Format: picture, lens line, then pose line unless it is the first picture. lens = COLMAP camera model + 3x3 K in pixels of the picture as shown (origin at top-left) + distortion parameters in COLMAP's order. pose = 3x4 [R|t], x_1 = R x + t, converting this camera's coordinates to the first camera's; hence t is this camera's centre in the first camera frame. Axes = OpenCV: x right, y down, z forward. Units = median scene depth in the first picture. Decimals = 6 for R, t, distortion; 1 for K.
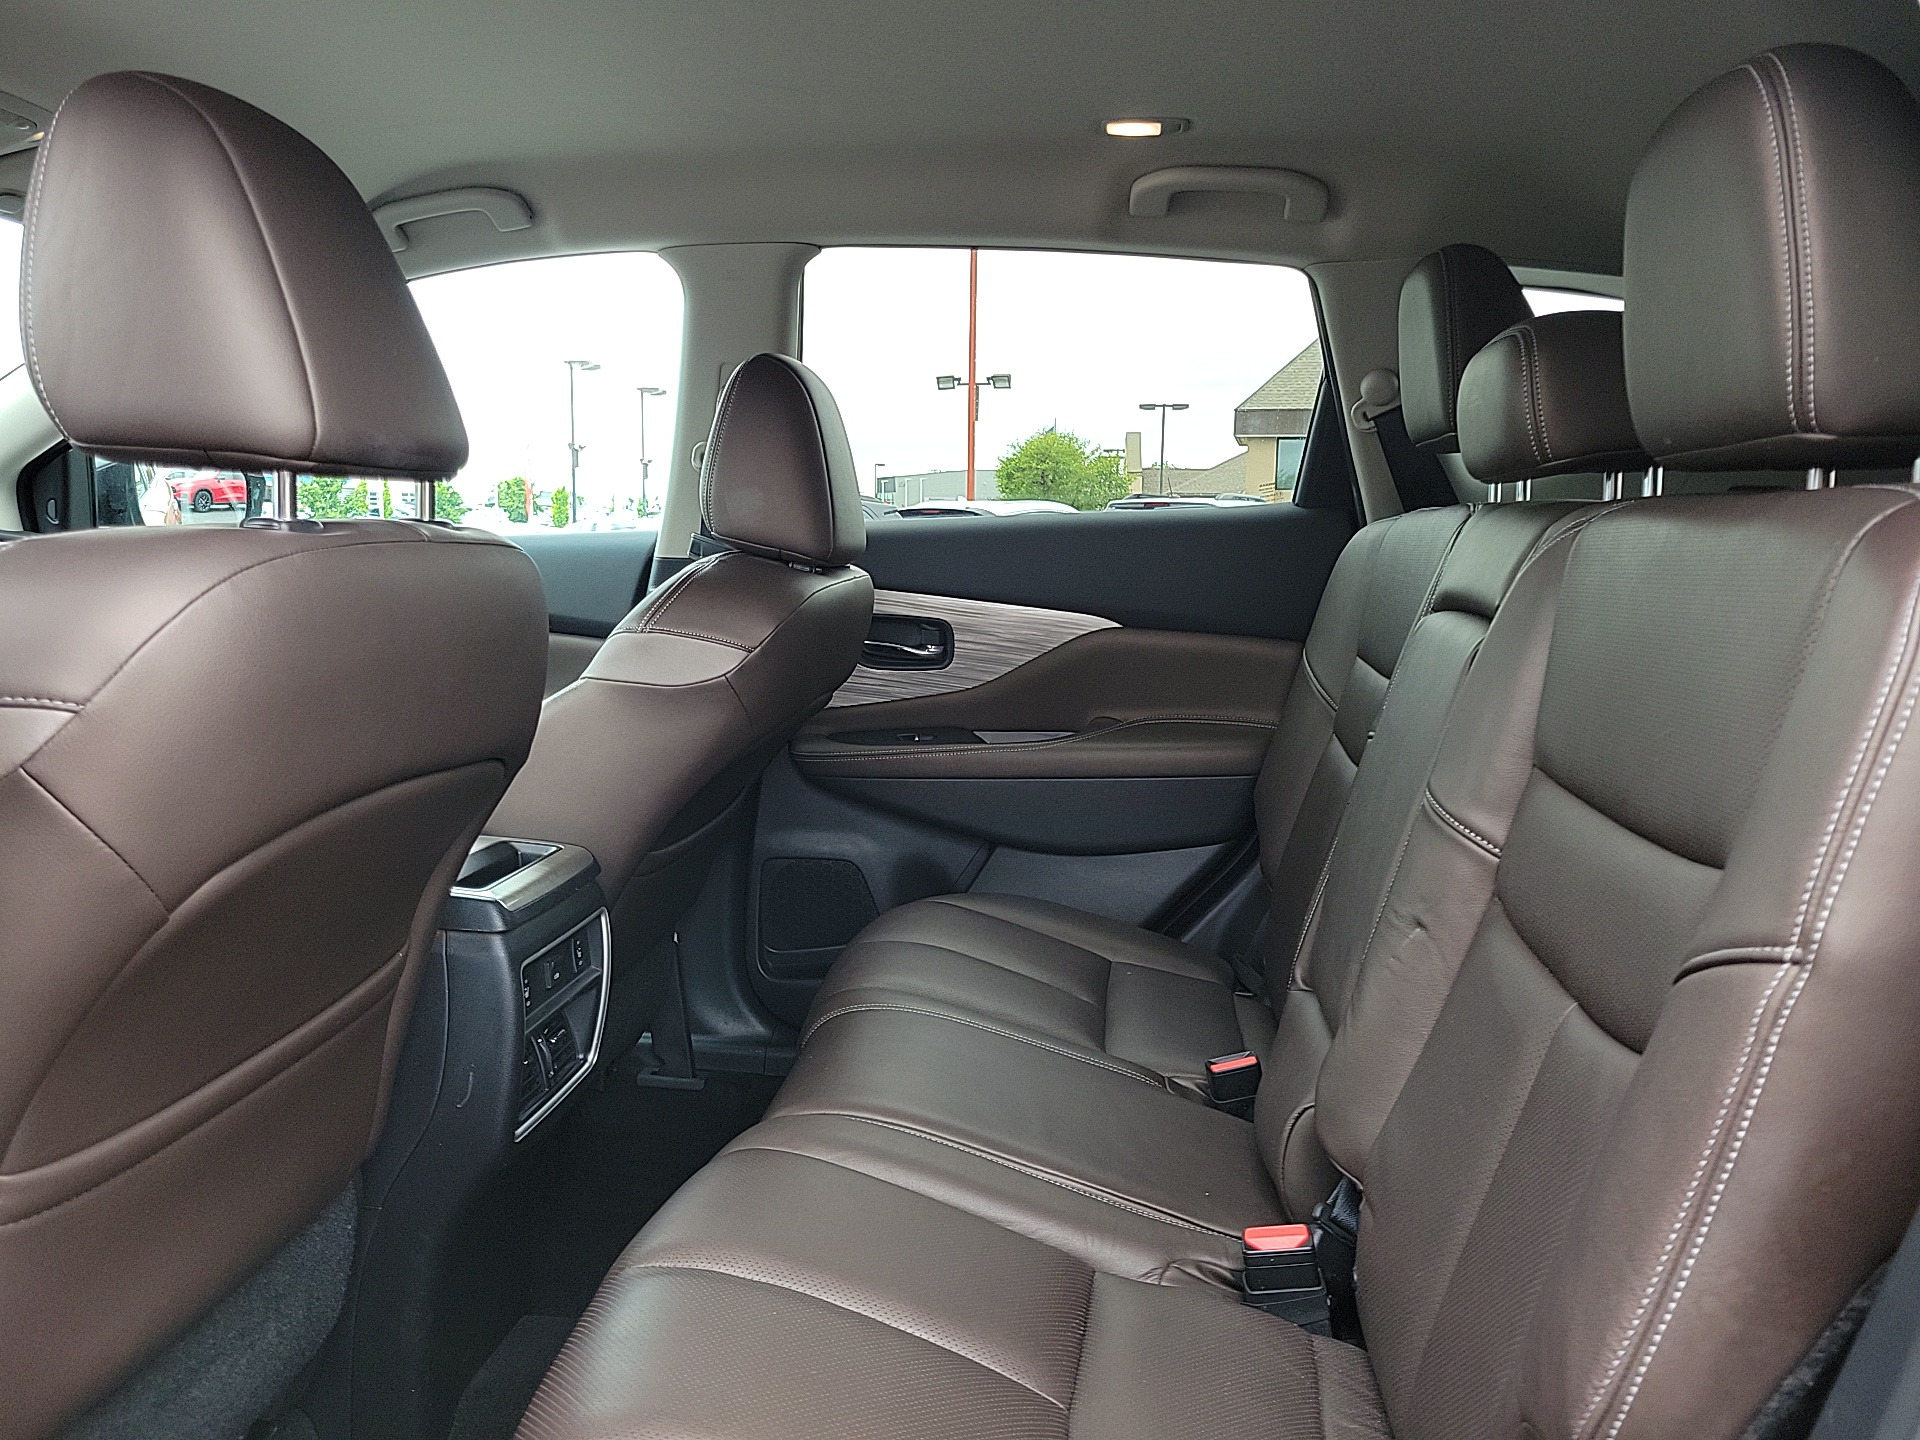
lens RADIAL K [[1453.0, 0, 944.6], [0, 1453.0, 723.6], [0, 0, 1]] dist [0.045337, -0.037200]
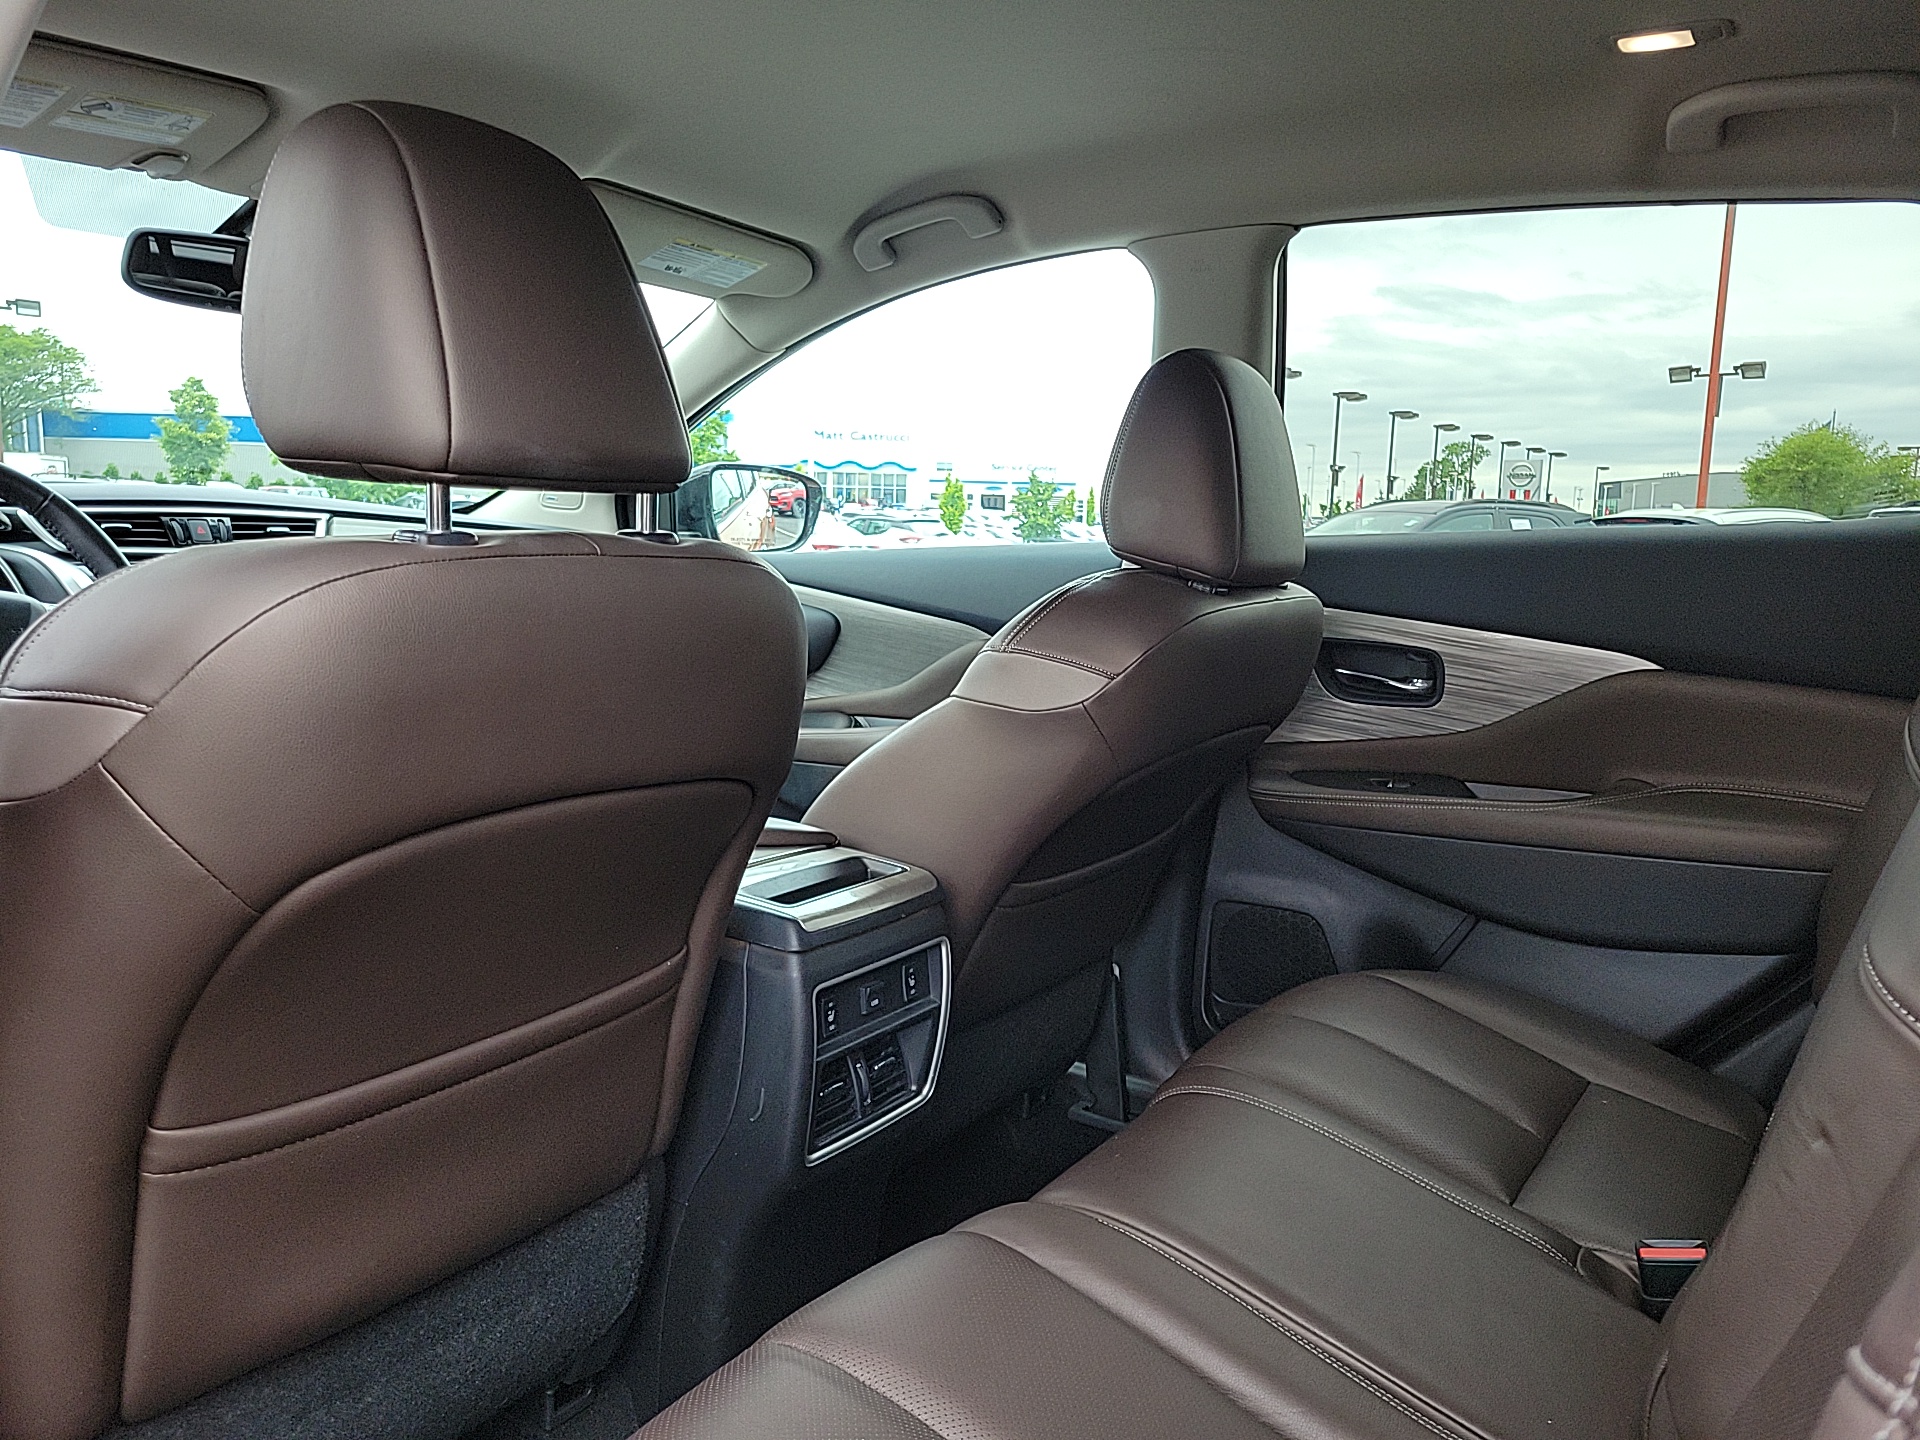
lens RADIAL K [[1453.0, 0, 964.2], [0, 1453.0, 732.2], [0, 0, 1]] dist [0.045337, -0.037200]
pose [[0.896787, 0.072052, -0.436556, 0.159807], [-0.071597, 0.997280, 0.017522, -0.022178], [0.436631, 0.015542, 0.899506, 0.124903]]
